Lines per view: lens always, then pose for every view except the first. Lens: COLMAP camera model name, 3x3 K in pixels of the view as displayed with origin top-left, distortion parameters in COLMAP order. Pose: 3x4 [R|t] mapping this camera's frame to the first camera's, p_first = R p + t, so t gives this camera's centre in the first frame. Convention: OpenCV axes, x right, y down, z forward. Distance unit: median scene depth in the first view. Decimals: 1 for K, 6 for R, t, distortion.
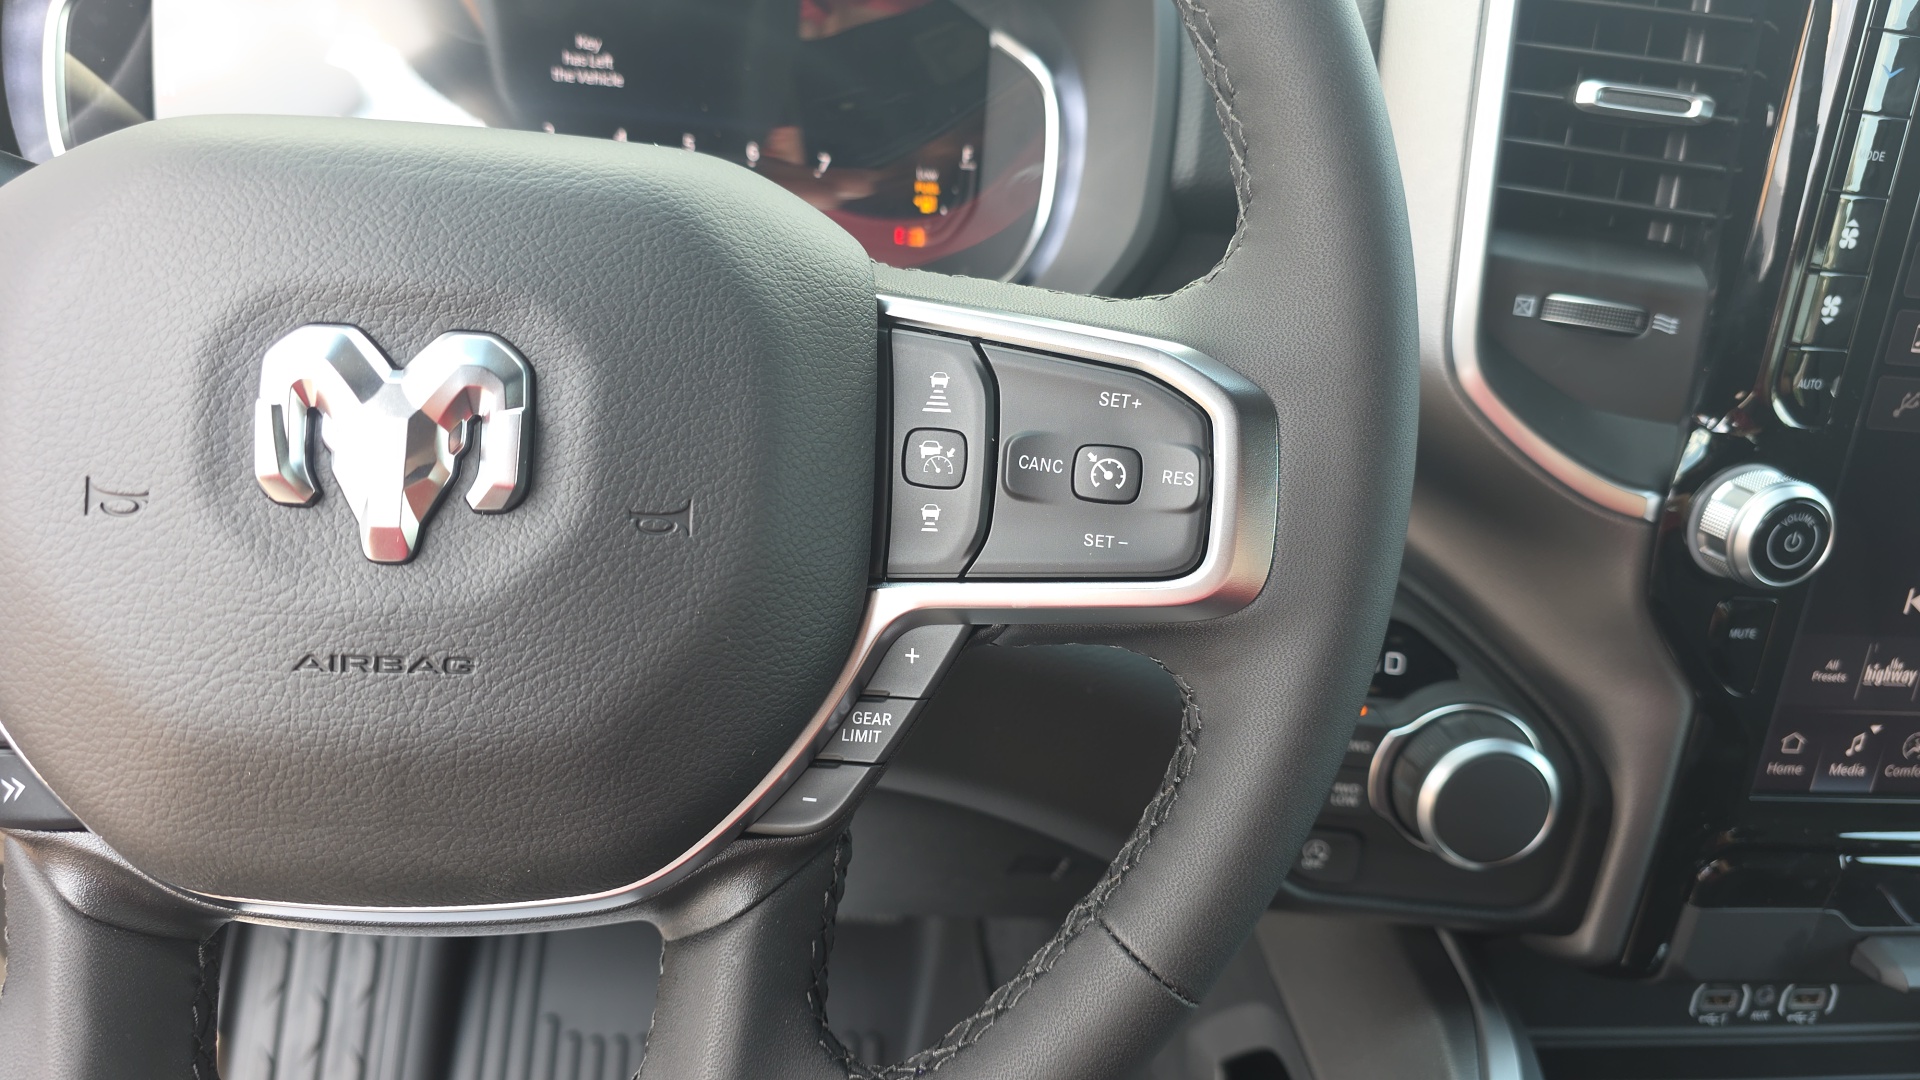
lens RADIAL K [[1360.6, 0, 926.9], [0, 1360.6, 529.4], [0, 0, 1]] dist [0.037082, -0.044832]
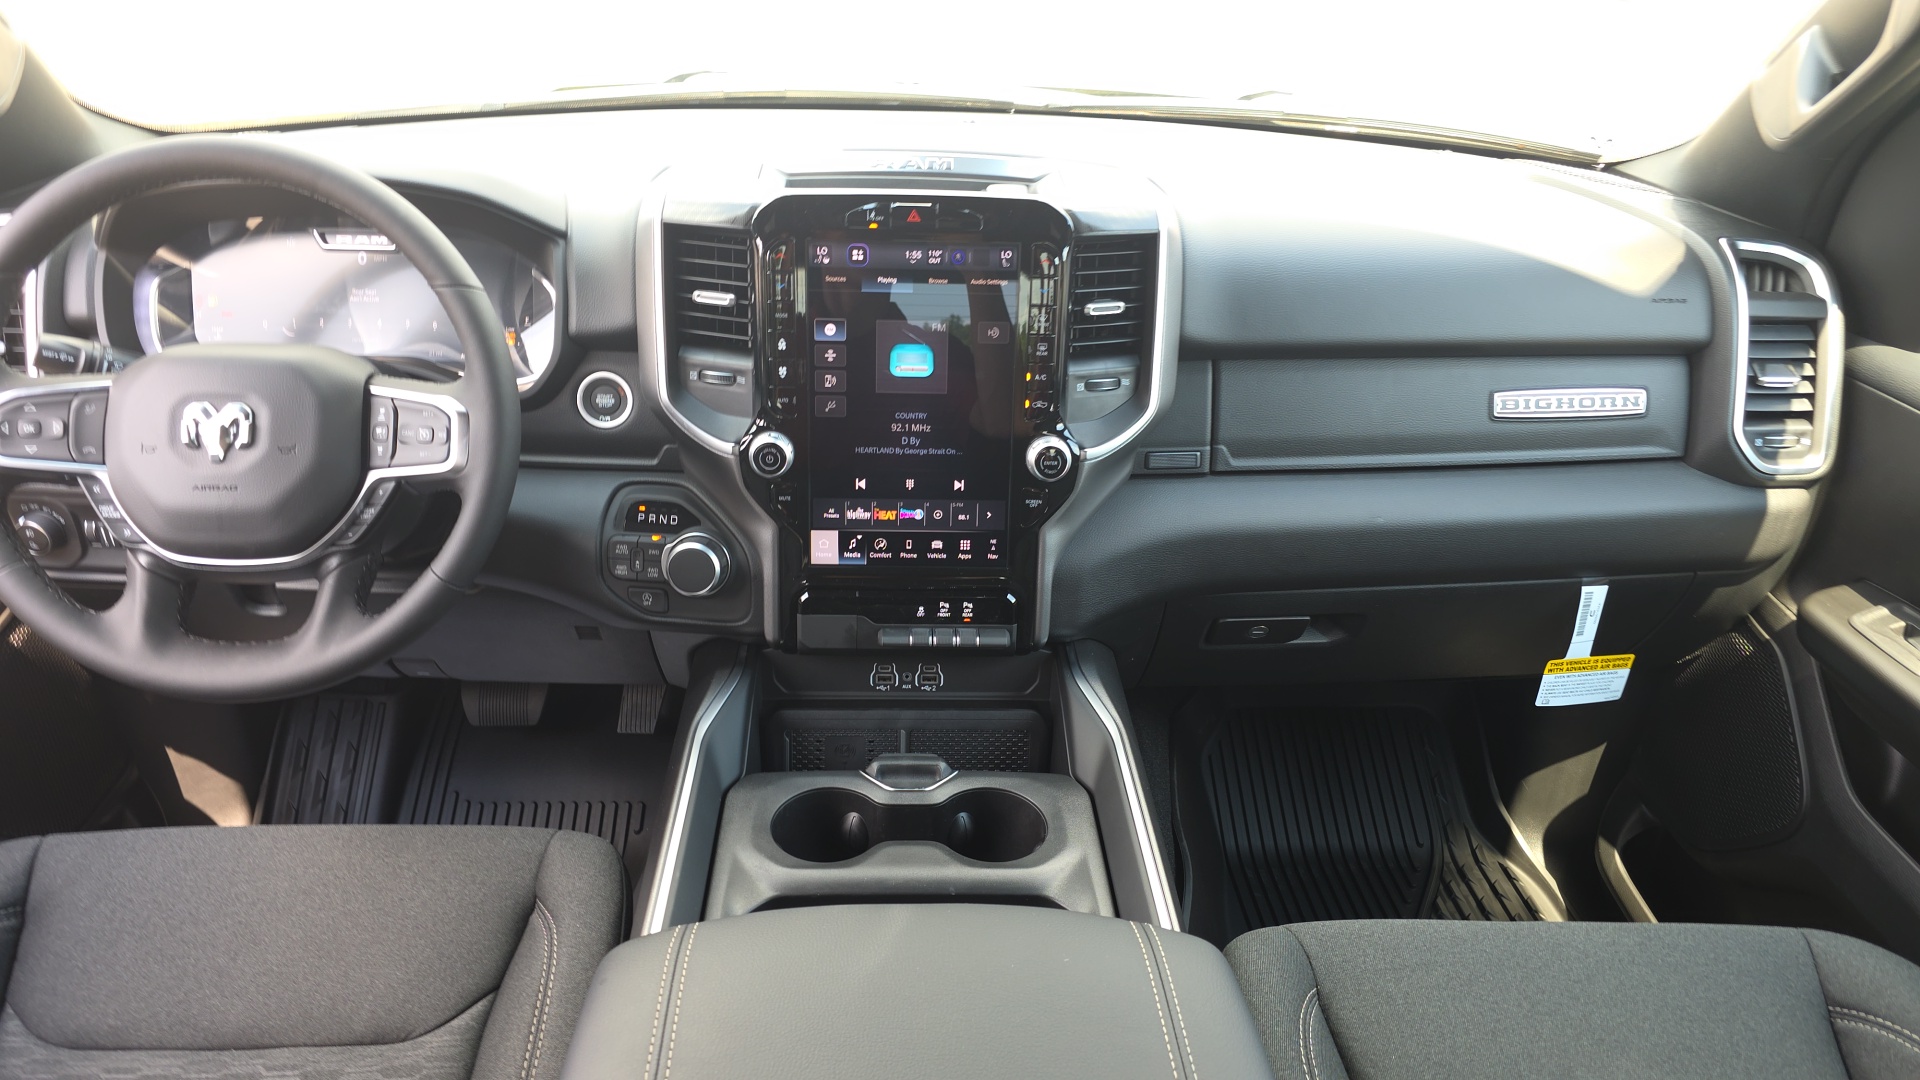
lens RADIAL K [[1360.6, 0, 958.9], [0, 1360.6, 525.0], [0, 0, 1]] dist [0.037082, -0.044832]
pose [[0.995471, -0.040391, -0.086057, 1.374499], [0.036469, 0.998245, -0.046664, 0.310411], [0.087791, 0.043315, 0.995197, -1.813230]]
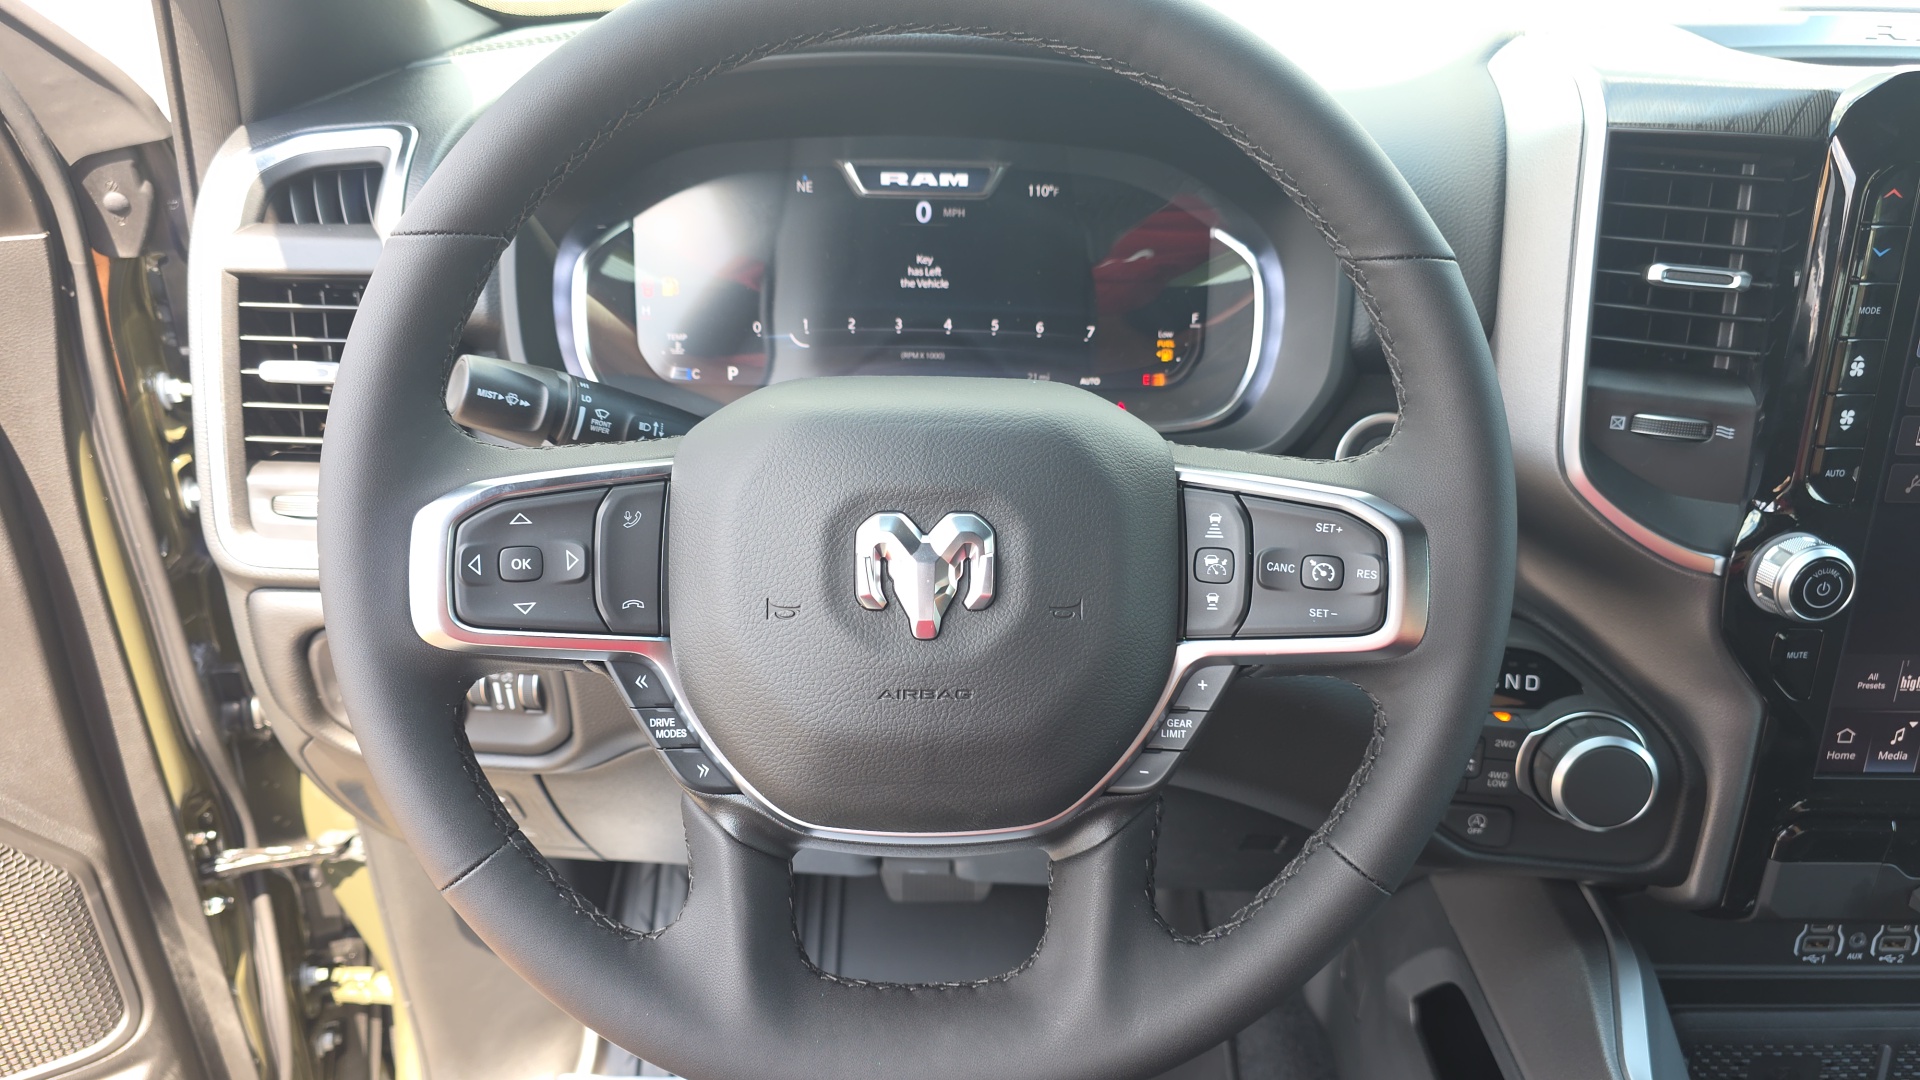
lens RADIAL K [[1360.6, 0, 929.5], [0, 1360.6, 550.9], [0, 0, 1]] dist [0.037082, -0.044832]
pose [[0.992108, -0.034026, -0.120677, -0.108058], [0.033137, 0.999407, -0.009363, -0.051862], [0.120924, 0.005290, 0.992648, -0.544870]]
